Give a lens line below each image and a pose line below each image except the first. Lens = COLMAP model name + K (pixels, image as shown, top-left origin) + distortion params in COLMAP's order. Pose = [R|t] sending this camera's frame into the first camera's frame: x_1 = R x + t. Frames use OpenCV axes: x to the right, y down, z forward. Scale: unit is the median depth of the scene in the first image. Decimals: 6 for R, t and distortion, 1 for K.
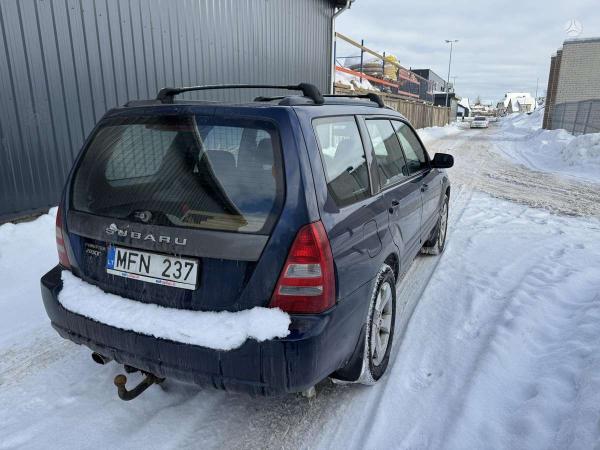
lens RADIAL K [[419.5, 0, 300.0], [0, 419.5, 225.0], [0, 0, 1]] dist [-0.002889, -0.002230]
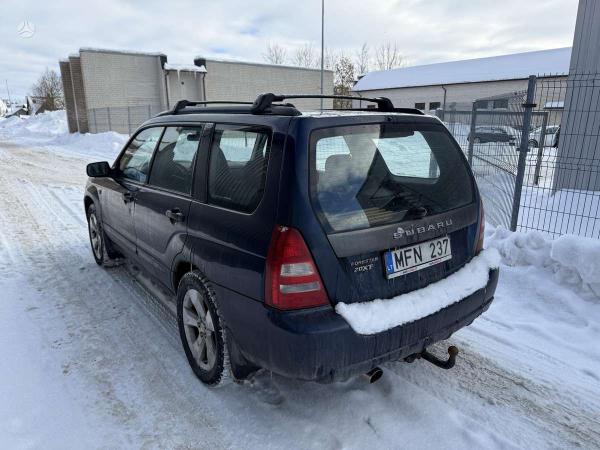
lens RADIAL K [[419.5, 0, 300.0], [0, 419.5, 225.0], [0, 0, 1]] dist [-0.002889, -0.002230]
pose [[0.475604, -0.207549, 0.854824, -1.460582], [0.213792, 0.969903, 0.116542, -0.183562], [-0.853284, 0.127327, 0.505662, 0.683372]]
